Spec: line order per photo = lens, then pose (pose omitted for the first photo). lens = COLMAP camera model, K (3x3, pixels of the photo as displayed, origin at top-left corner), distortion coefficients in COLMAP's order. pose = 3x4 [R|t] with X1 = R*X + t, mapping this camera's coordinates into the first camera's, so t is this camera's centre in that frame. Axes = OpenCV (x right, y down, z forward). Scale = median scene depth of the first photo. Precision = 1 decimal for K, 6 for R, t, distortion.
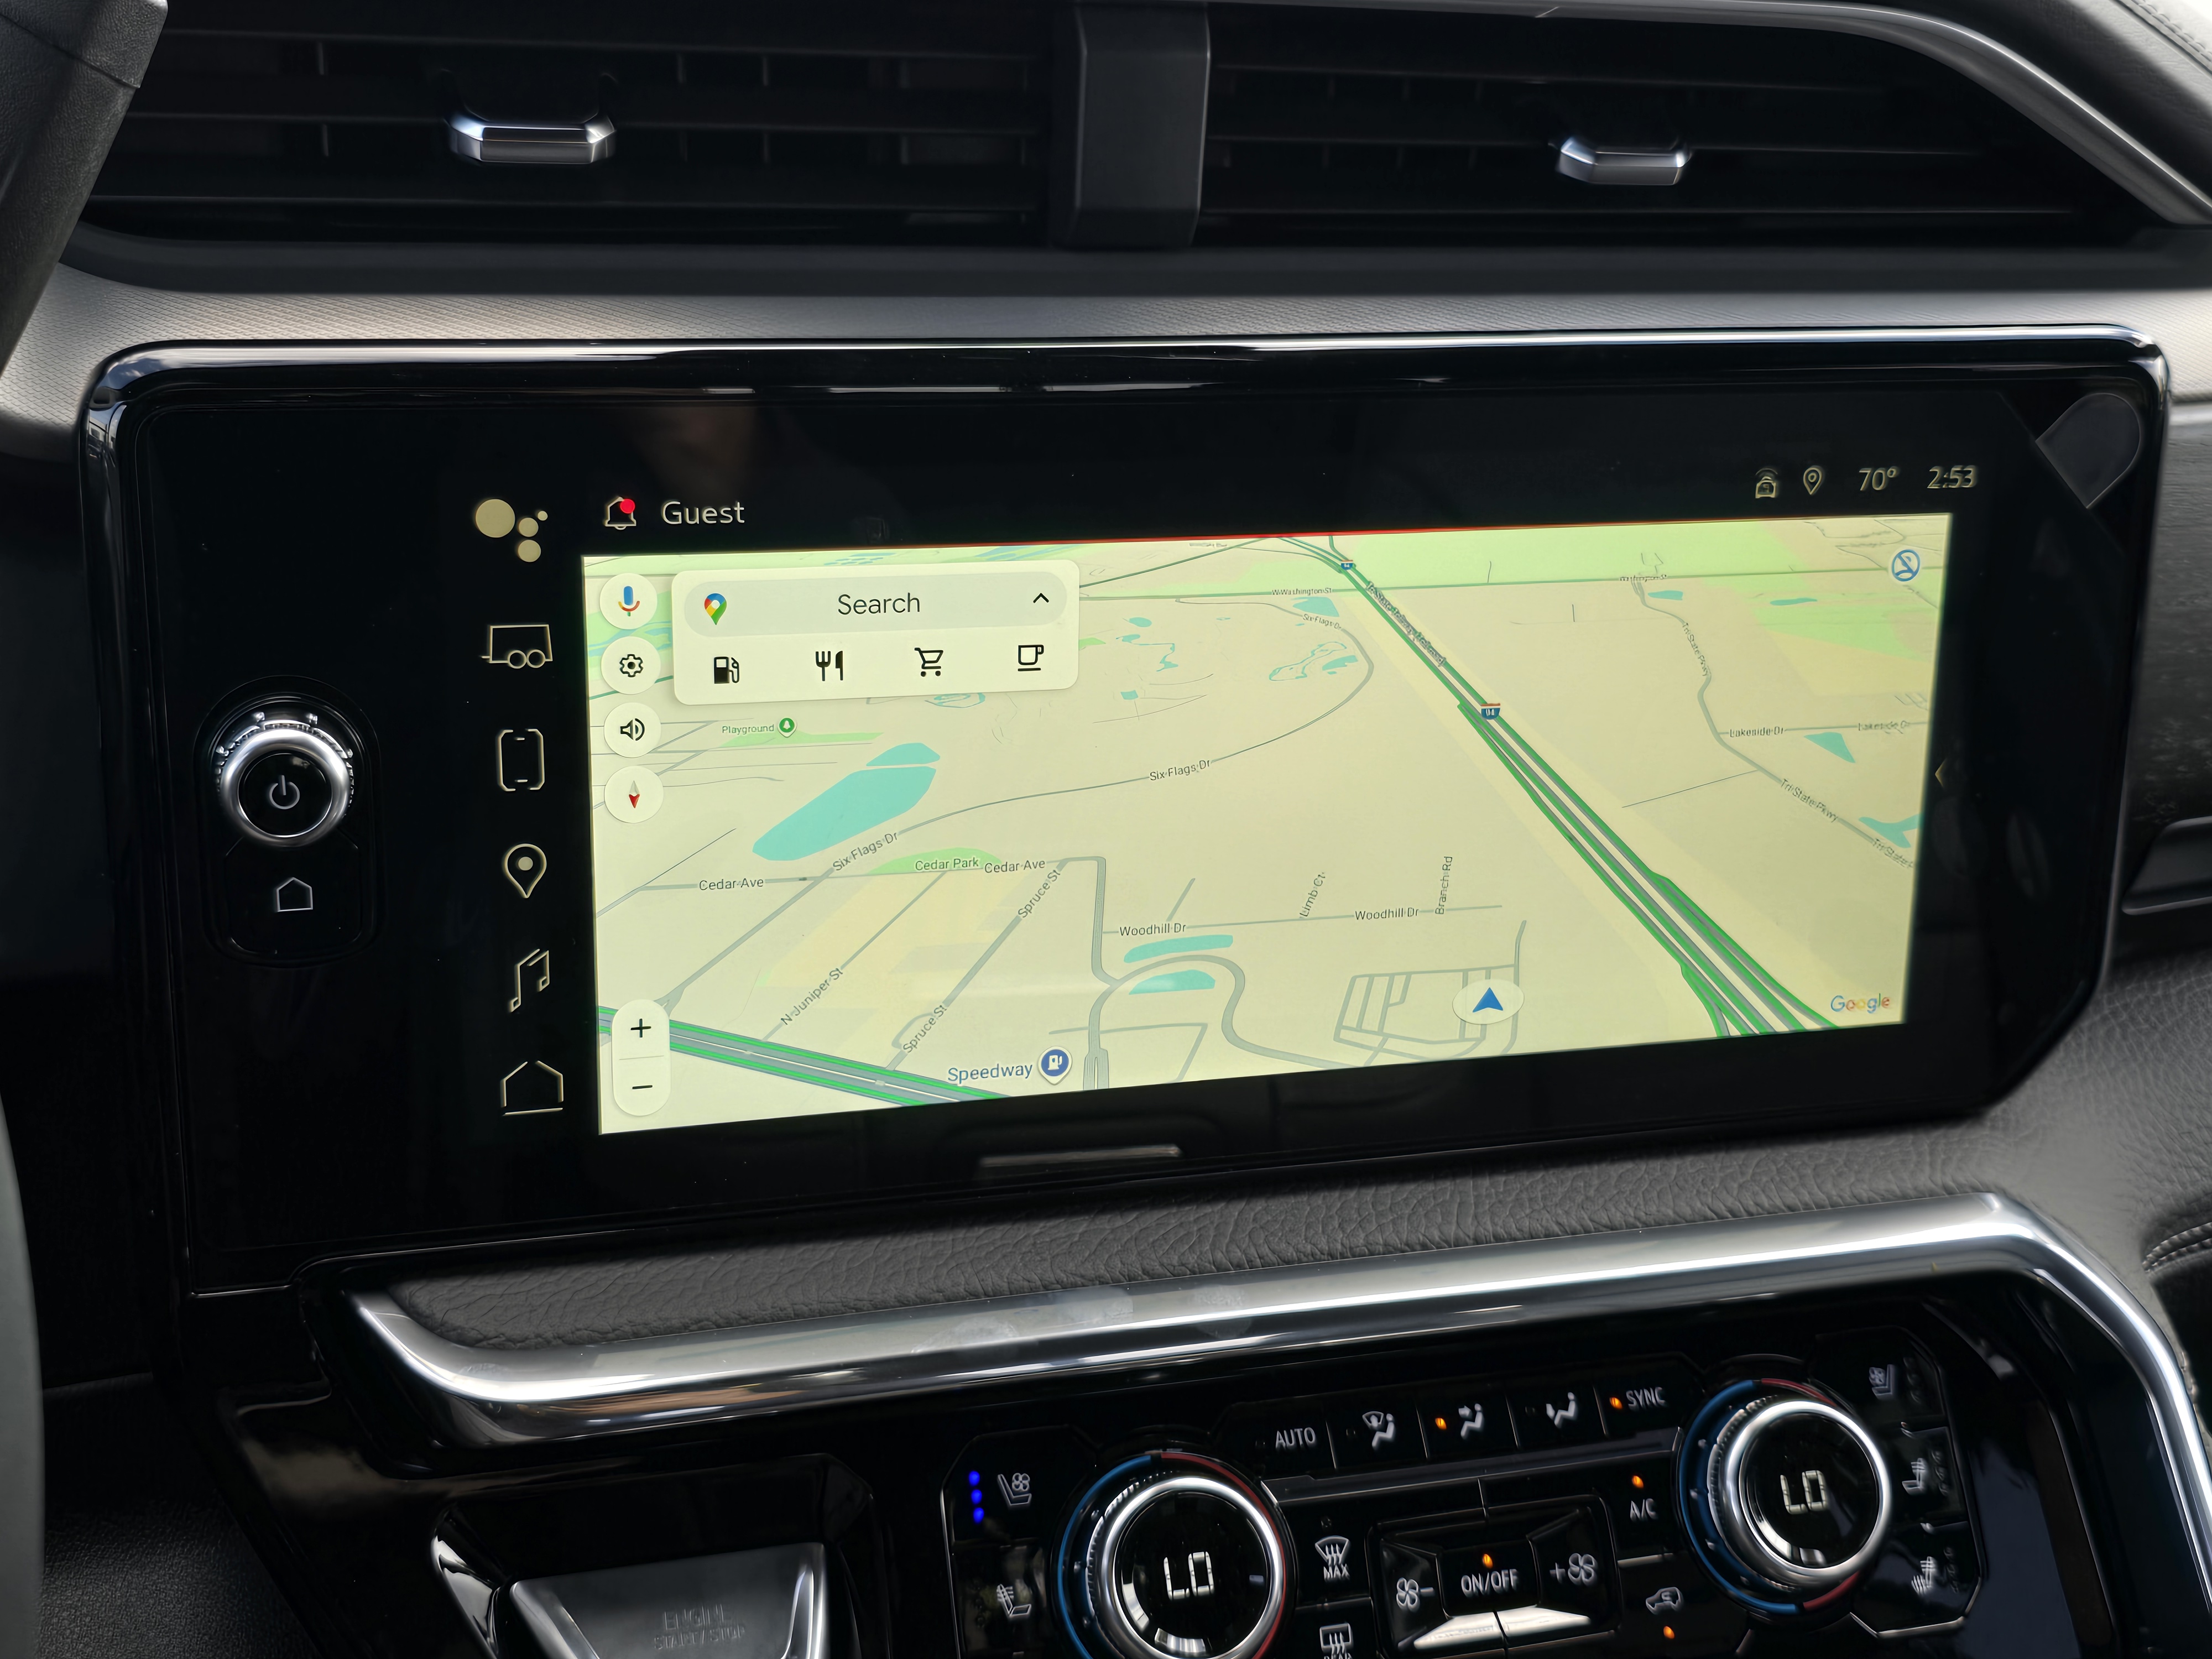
lens RADIAL K [[2776.8, 0, 1114.2], [0, 2776.8, 807.8], [0, 0, 1]] dist [0.140406, -0.380748]
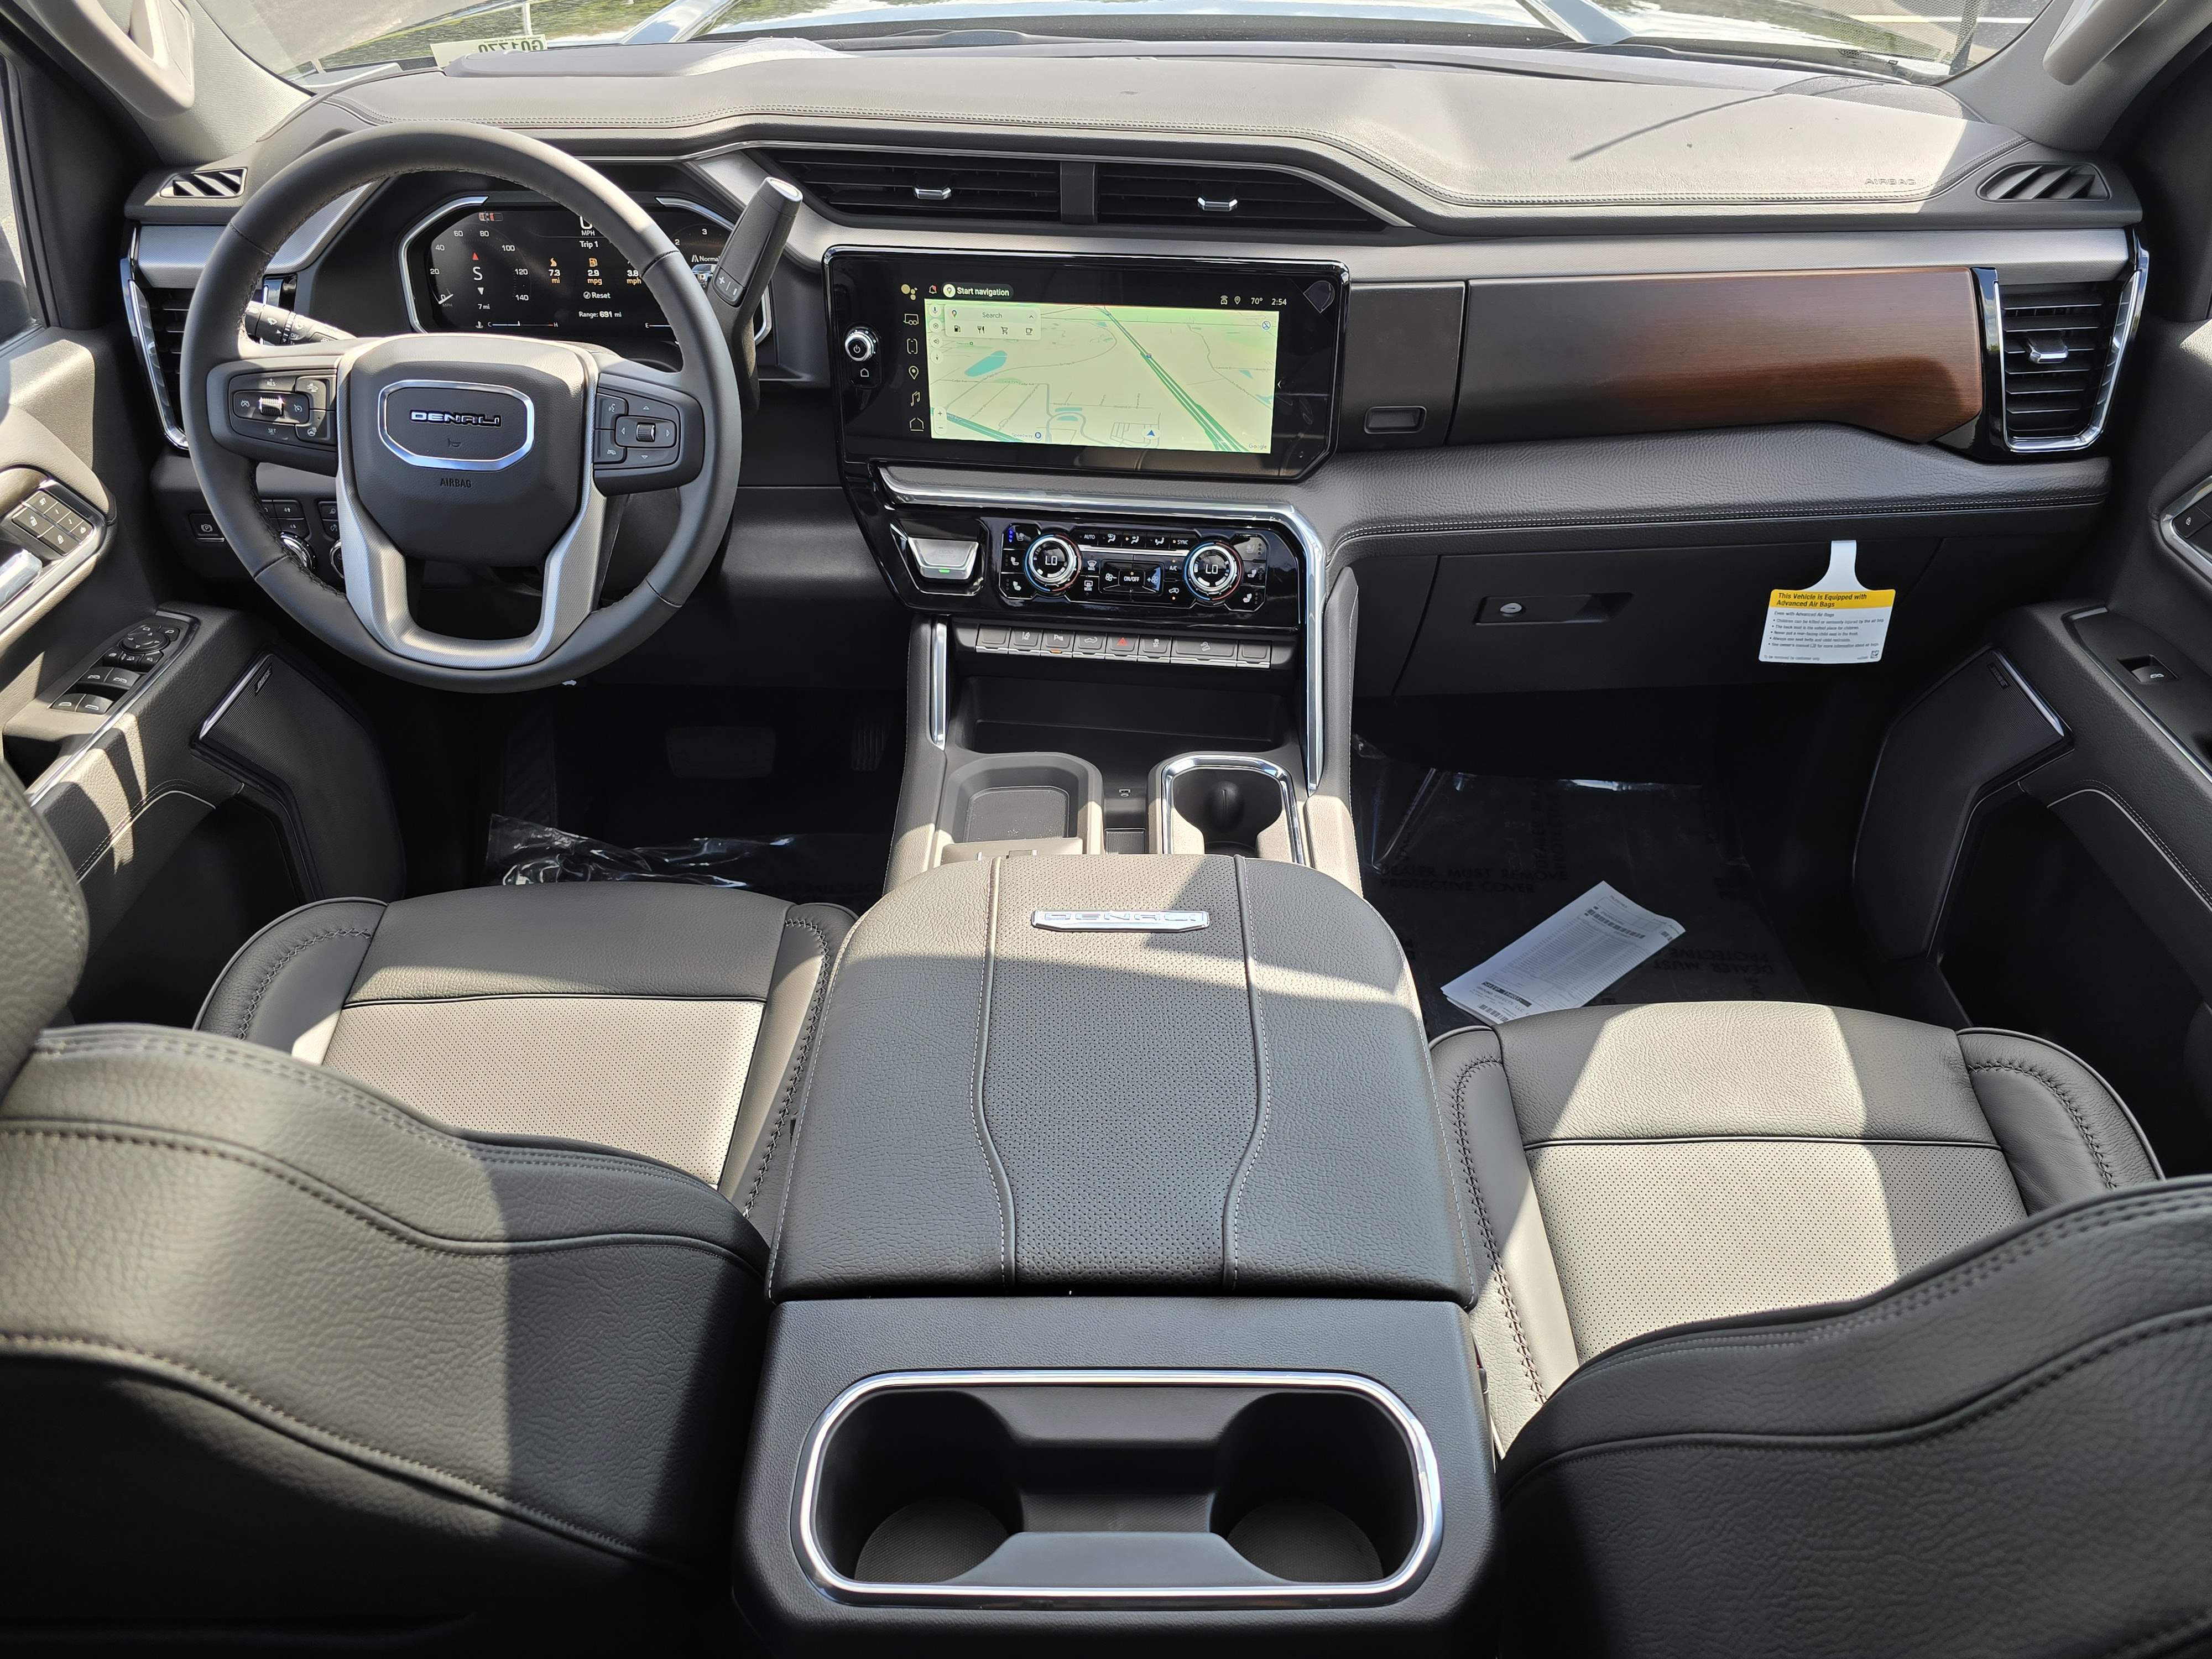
lens RADIAL K [[1629.6, 0, 1104.6], [0, 1629.6, 836.9], [0, 0, 1]] dist [0.050235, -0.045158]
pose [[0.911780, 0.197320, -0.360169, 1.055545], [-0.092778, 0.953306, 0.287401, -0.045612], [0.400062, -0.228631, 0.887513, -1.243784]]
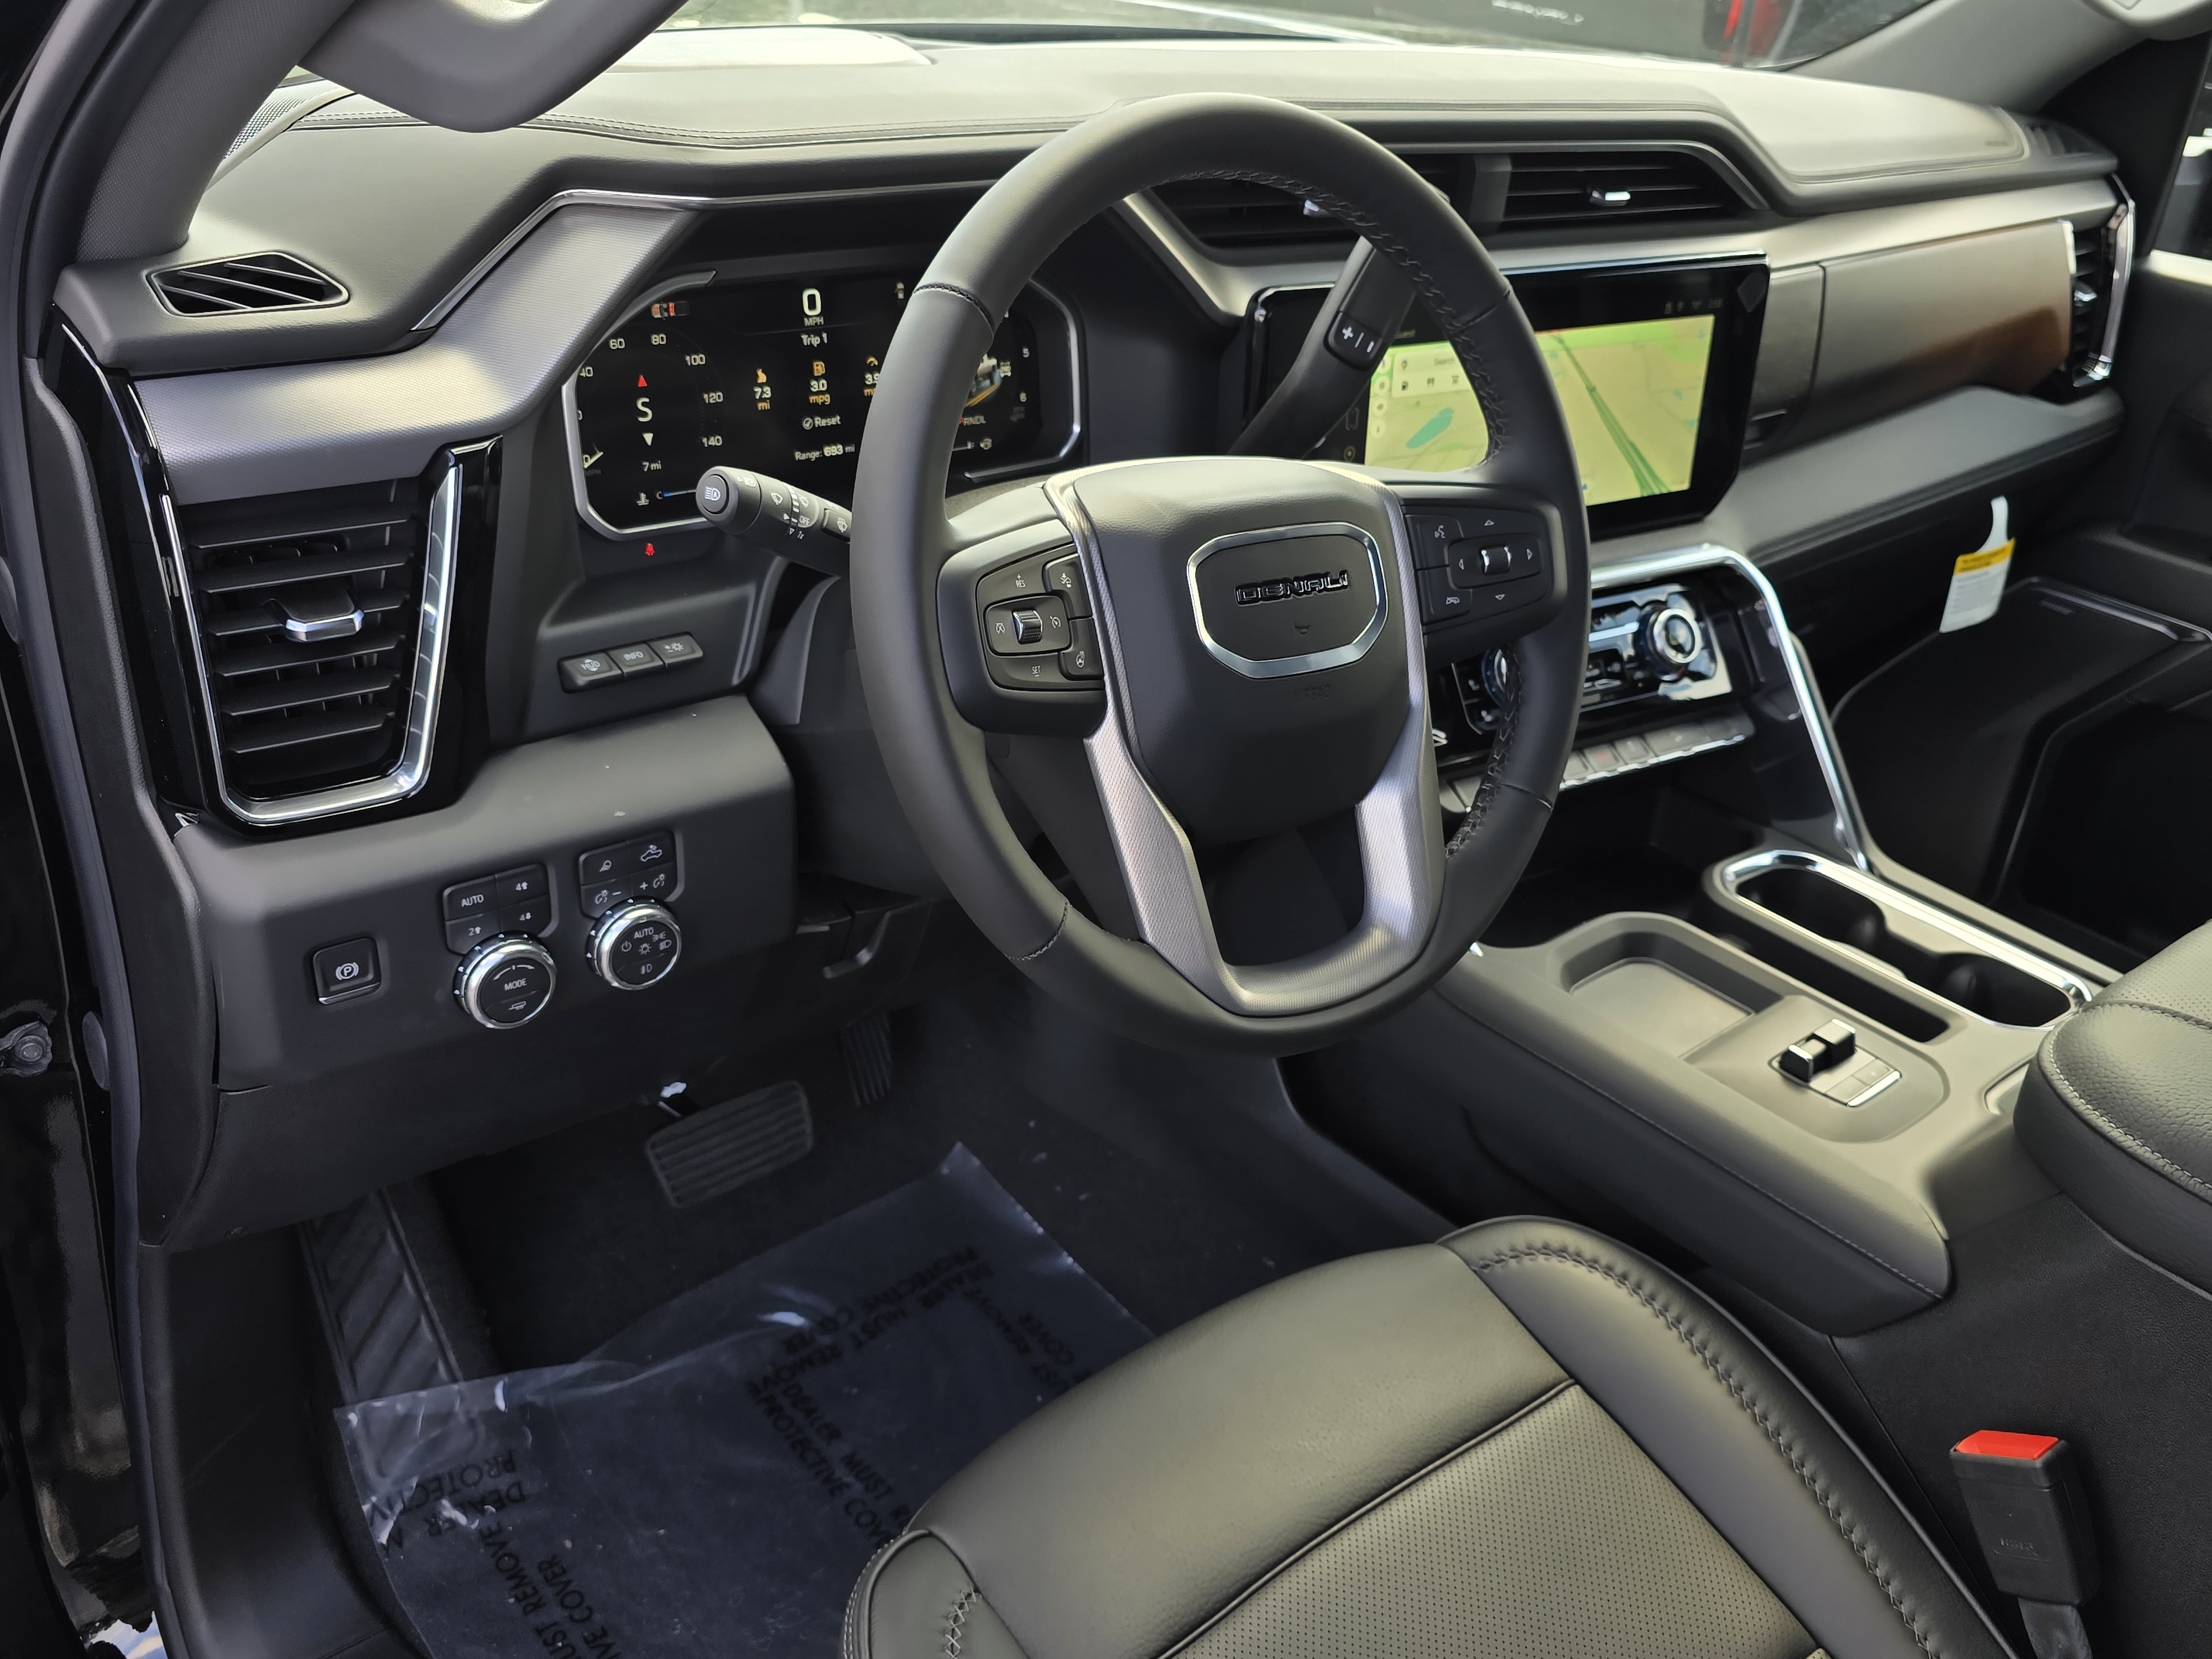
lens RADIAL K [[1920.6, 0, 1106.0], [0, 1920.6, 829.5], [0, 0, 1]] dist [0.070681, -0.100703]
pose [[0.958152, -0.110650, 0.264009, -1.006118], [0.066835, 0.983255, 0.169538, 0.046668], [-0.278348, -0.144798, 0.949503, -0.953626]]
